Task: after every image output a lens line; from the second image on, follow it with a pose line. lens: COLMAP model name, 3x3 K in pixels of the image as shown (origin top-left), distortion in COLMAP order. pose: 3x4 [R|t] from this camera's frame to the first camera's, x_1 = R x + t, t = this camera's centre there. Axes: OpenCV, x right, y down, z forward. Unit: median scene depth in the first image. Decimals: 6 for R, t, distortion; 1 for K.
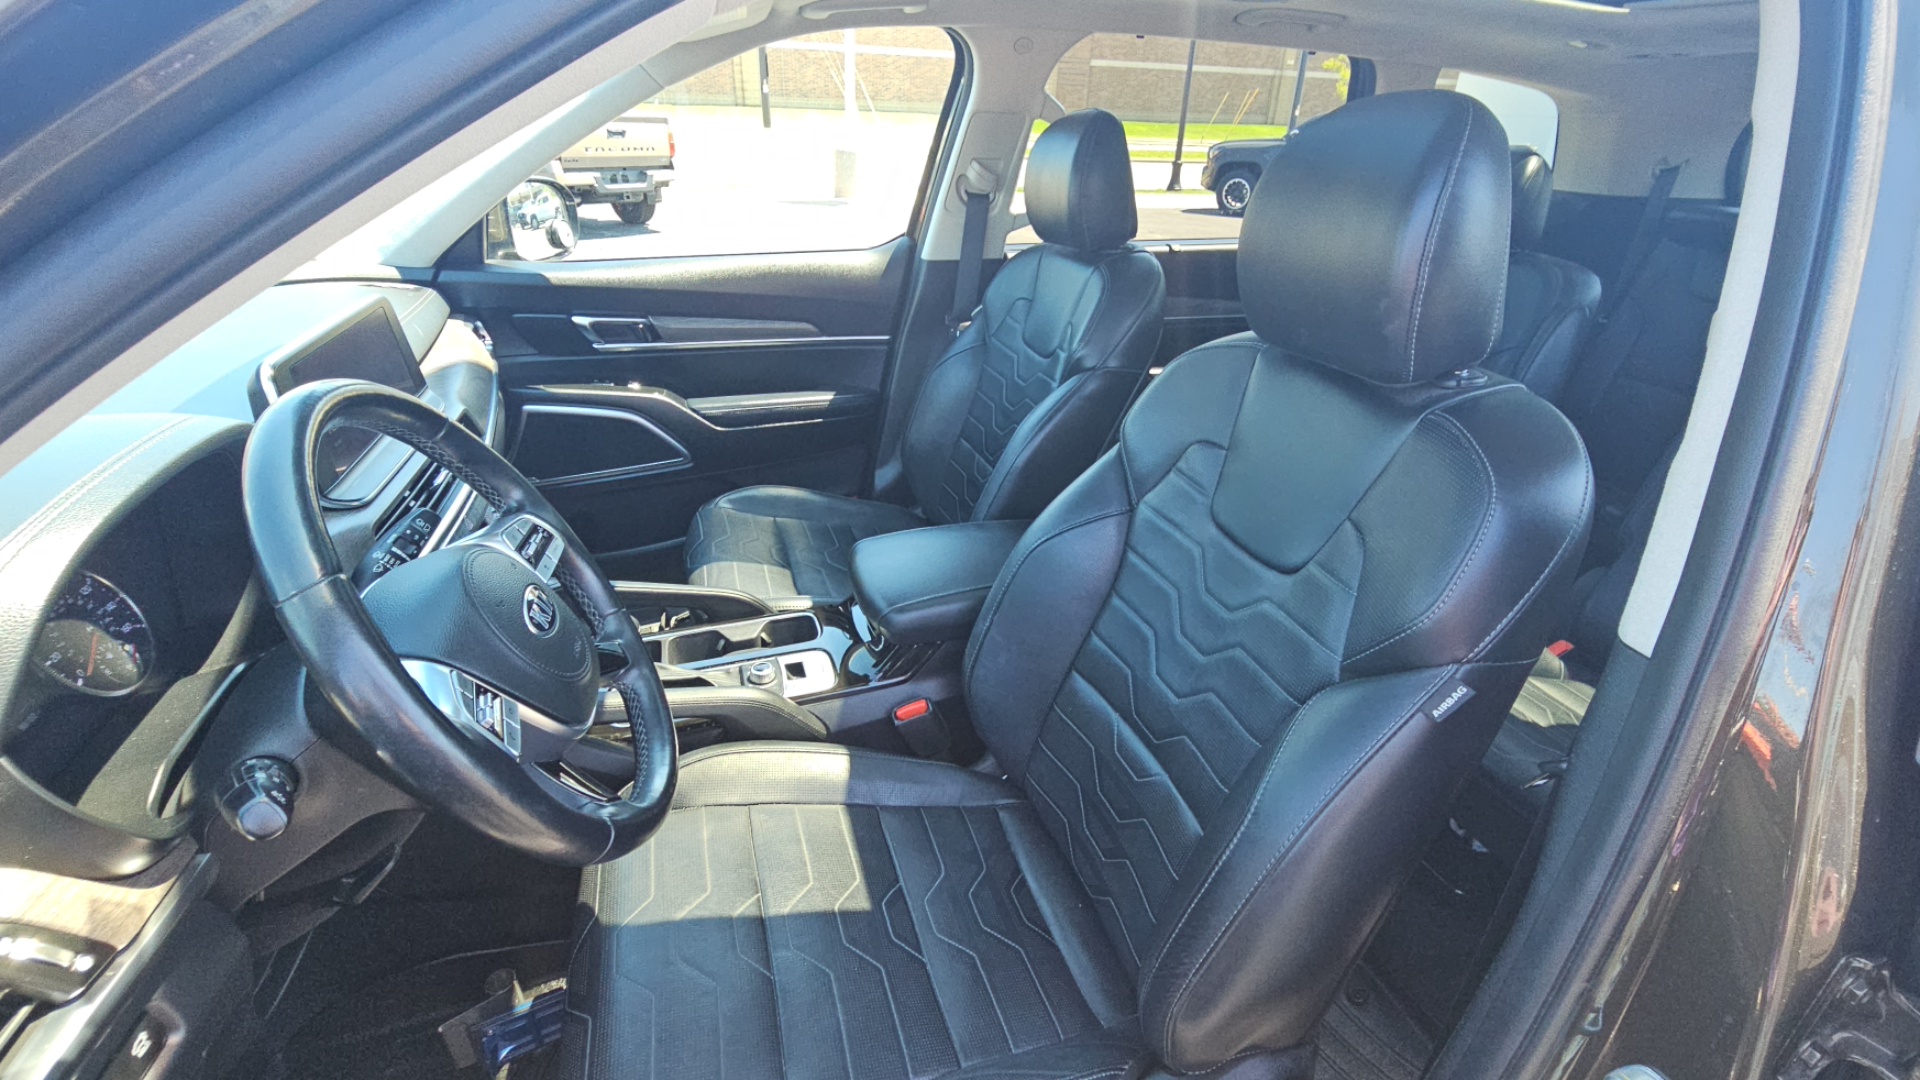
lens RADIAL K [[857.3, 0, 970.0], [0, 857.3, 549.6], [0, 0, 1]] dist [0.008957, -0.007757]
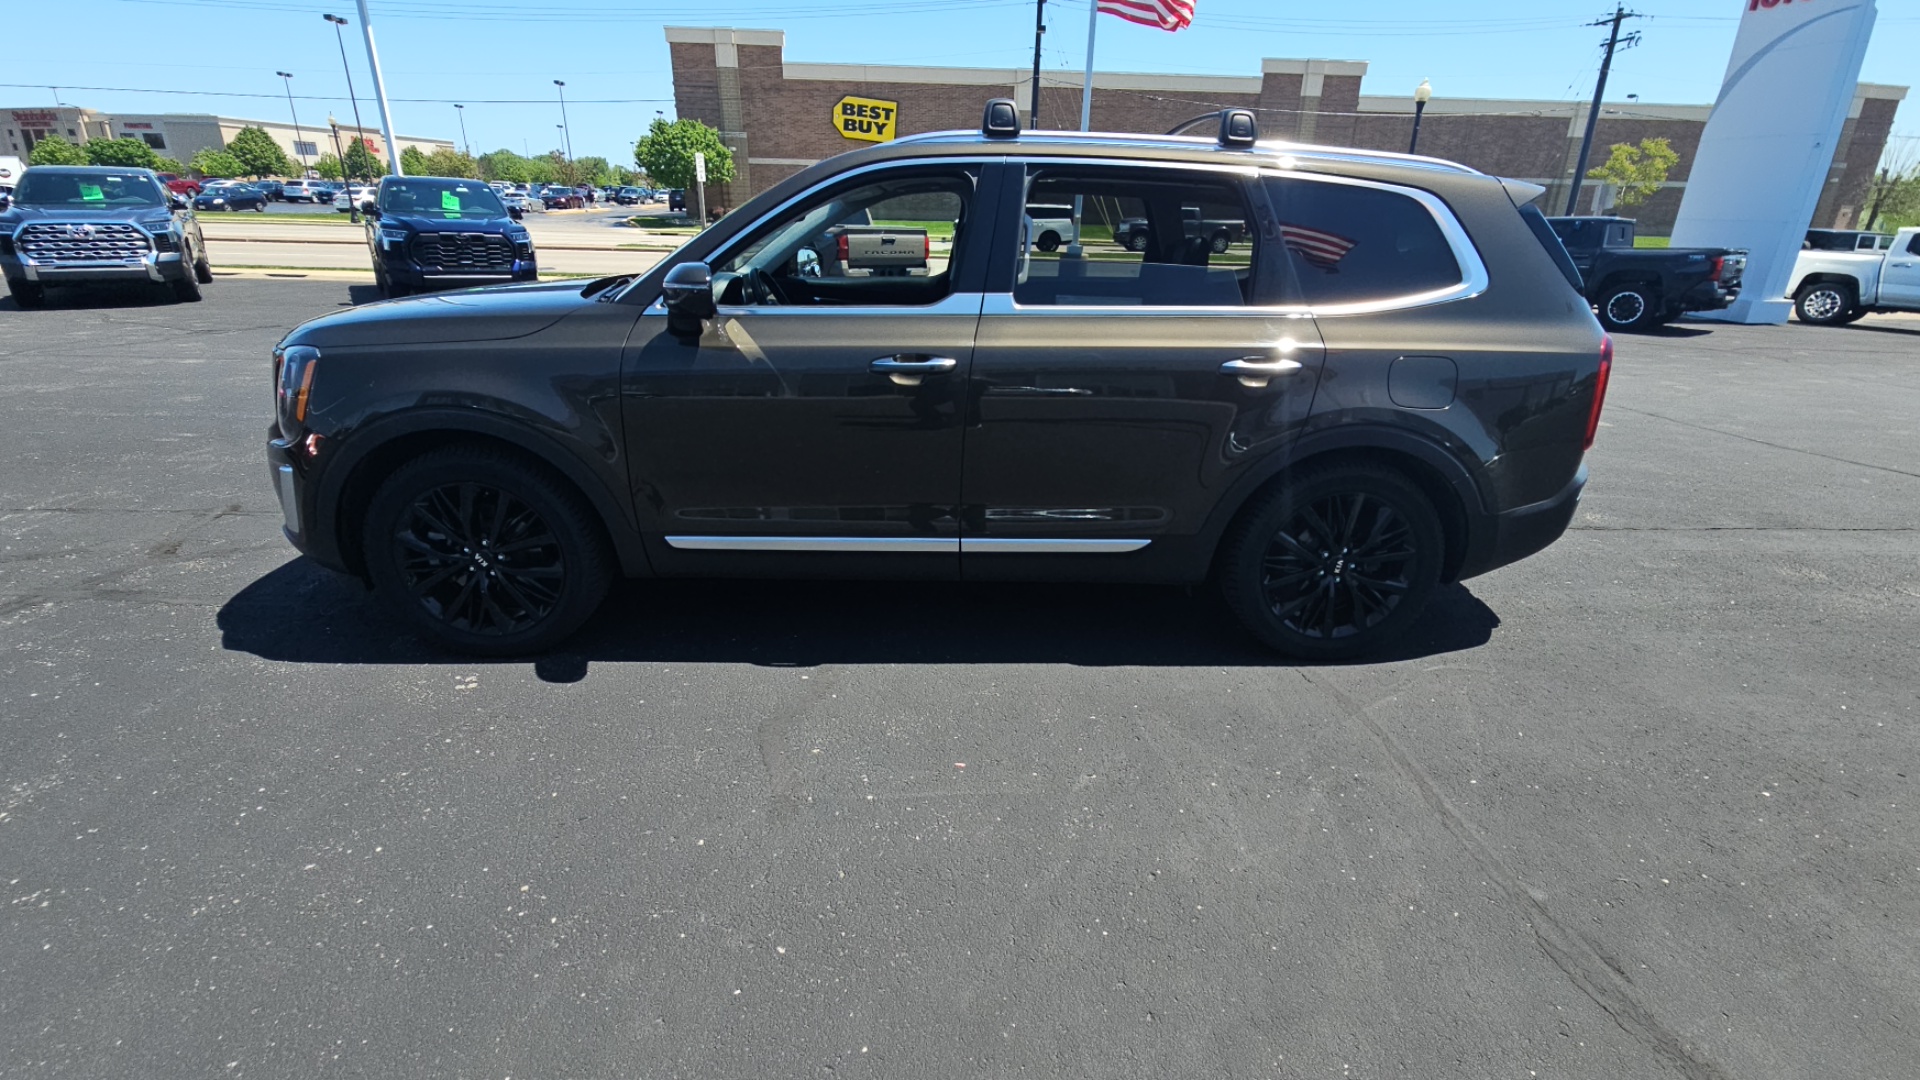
lens RADIAL K [[857.3, 0, 980.2], [0, 857.3, 549.7], [0, 0, 1]] dist [0.008957, -0.007757]
pose [[0.961262, 0.088296, -0.261112, 0.763638], [-0.116475, 0.988692, -0.094460, 0.664366], [0.249819, 0.121214, 0.960676, -1.269358]]
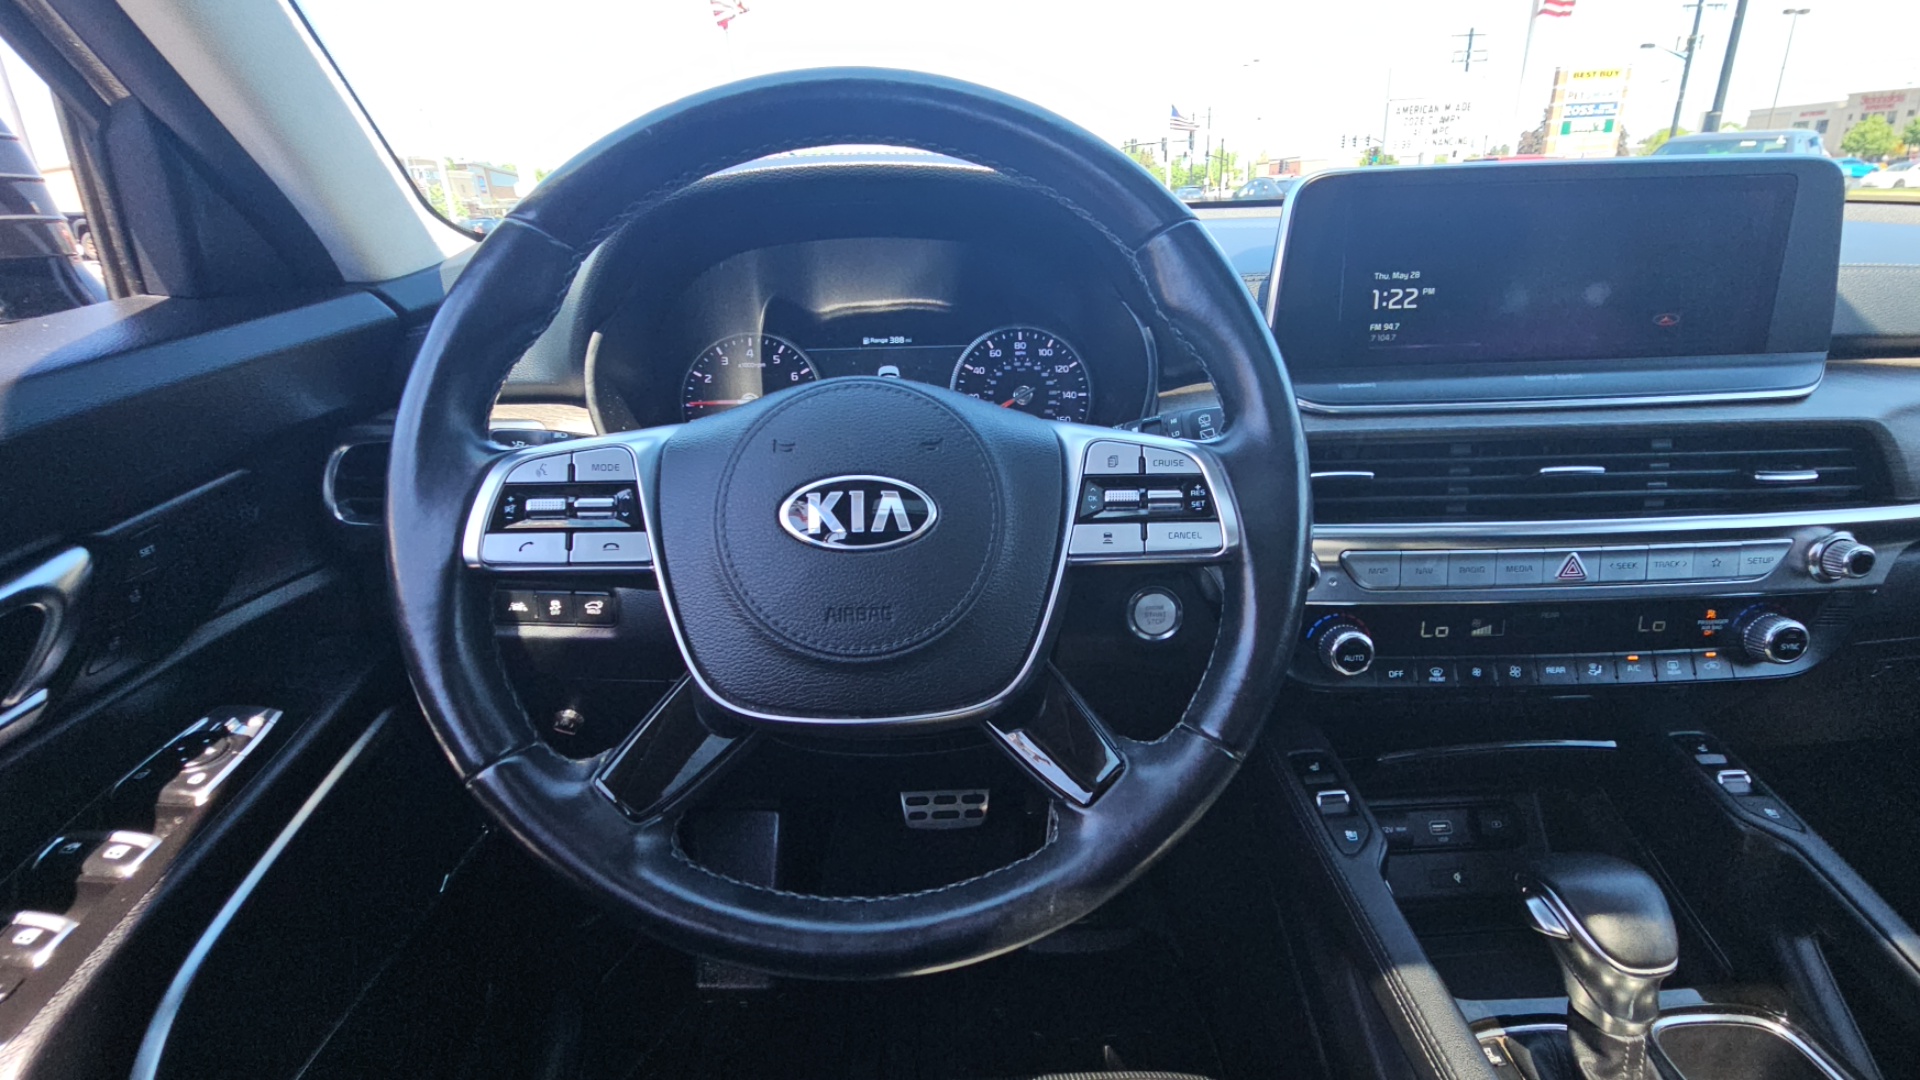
lens RADIAL K [[857.3, 0, 979.4], [0, 857.3, 531.4], [0, 0, 1]] dist [0.008957, -0.007757]
pose [[-0.258074, 0.319868, -0.911637, -0.011231], [-0.424272, 0.810223, 0.404391, -0.065133], [0.867981, 0.491145, -0.073386, 0.430379]]
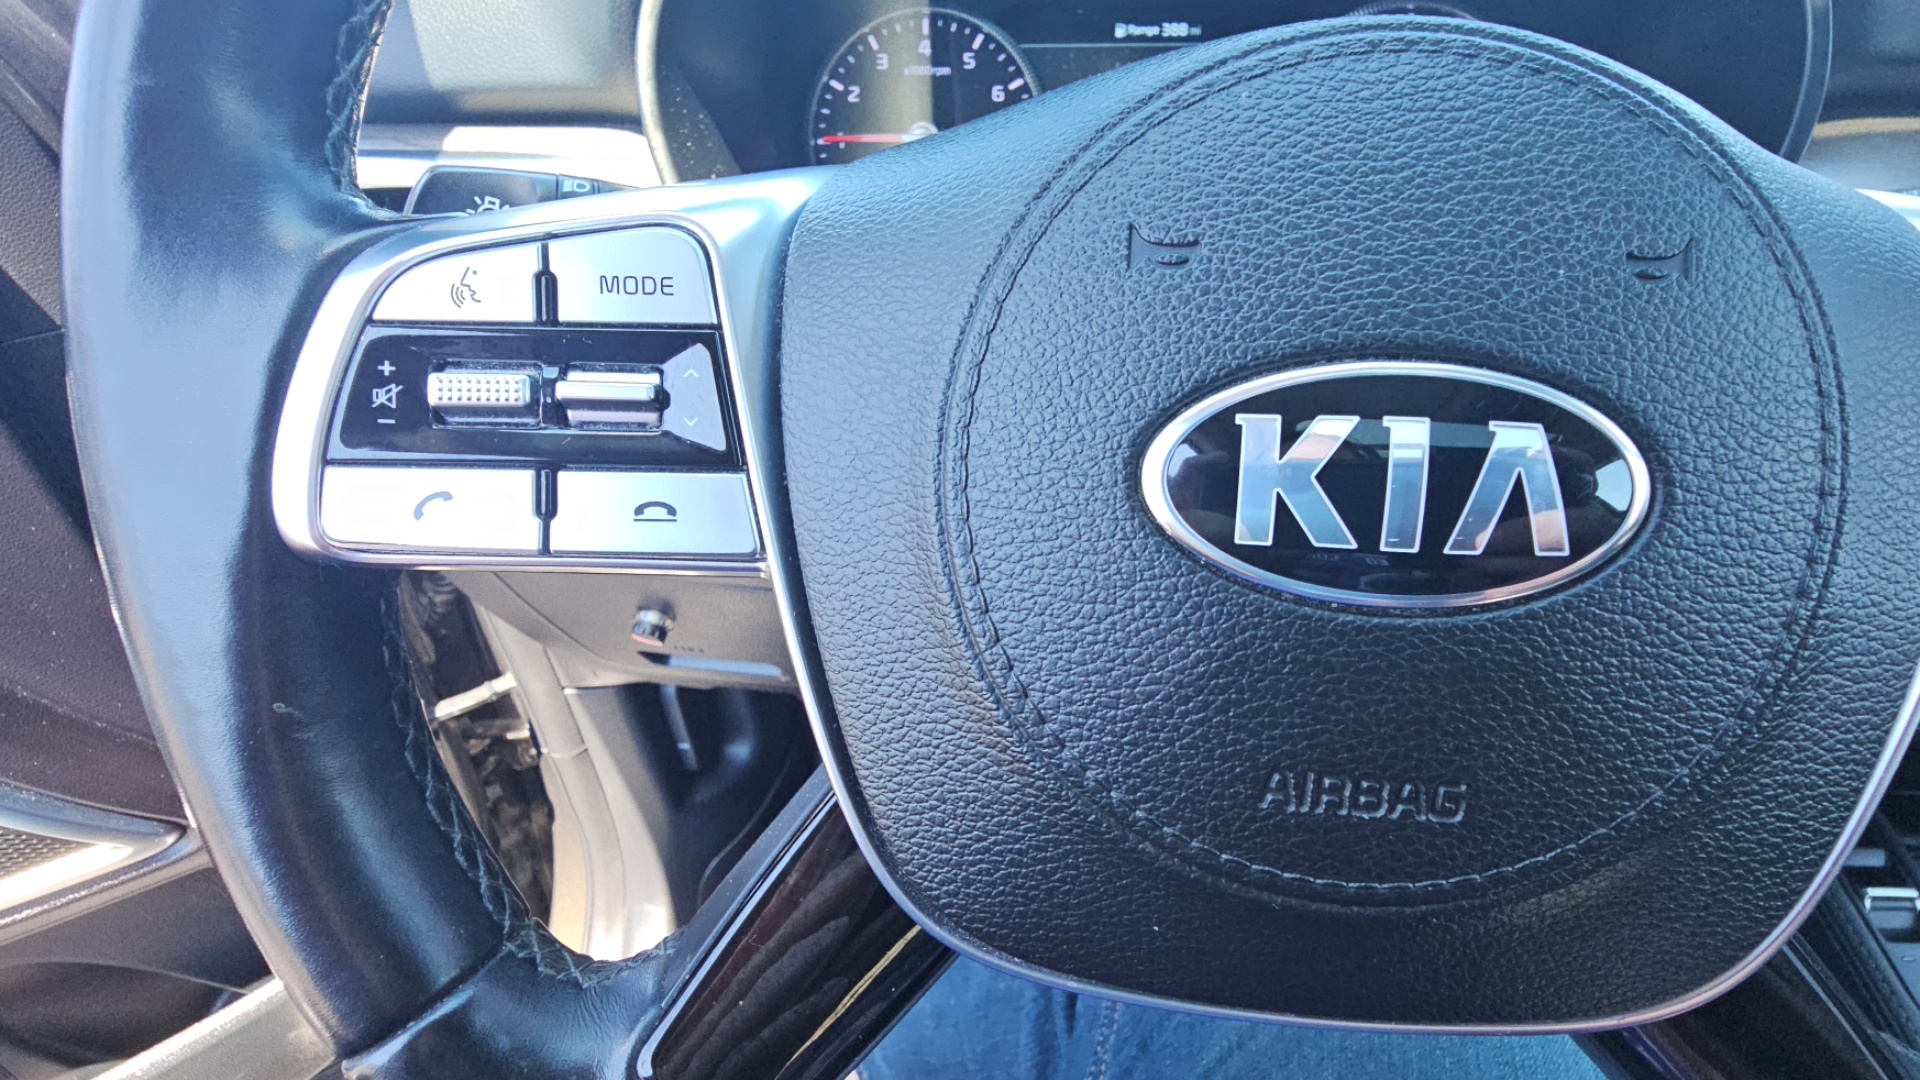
lens RADIAL K [[857.3, 0, 987.1], [0, 857.3, 538.8], [0, 0, 1]] dist [0.008957, -0.007757]
pose [[-0.385479, 0.518894, -0.762991, -0.132582], [-0.409293, 0.644940, 0.645393, 0.002102], [0.826974, 0.561072, -0.036231, 0.365647]]
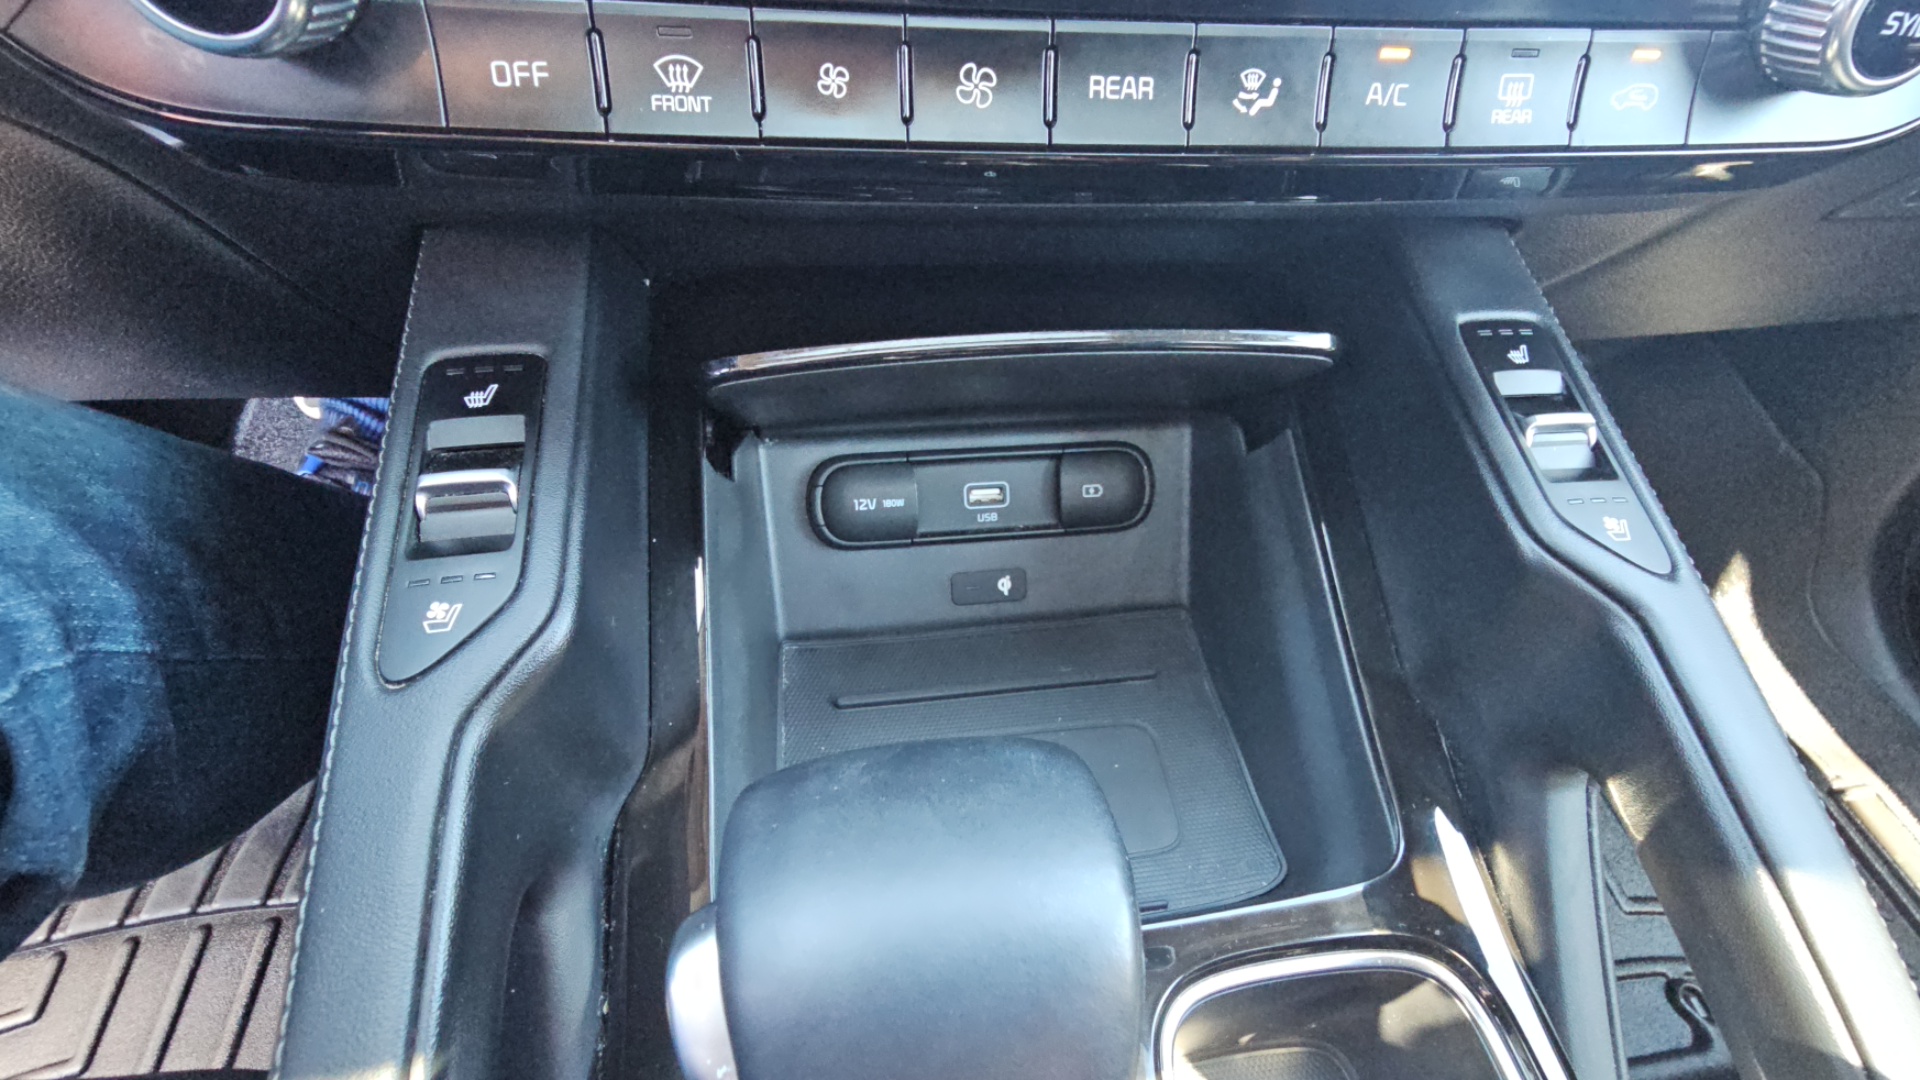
lens RADIAL K [[857.3, 0, 1005.4], [0, 857.3, 552.6], [0, 0, 1]] dist [0.008957, -0.007757]
pose [[-0.162141, 0.741190, -0.651420, -0.251737], [-0.509855, 0.502279, 0.698400, -0.015580], [0.844842, 0.445369, 0.296460, 0.607417]]
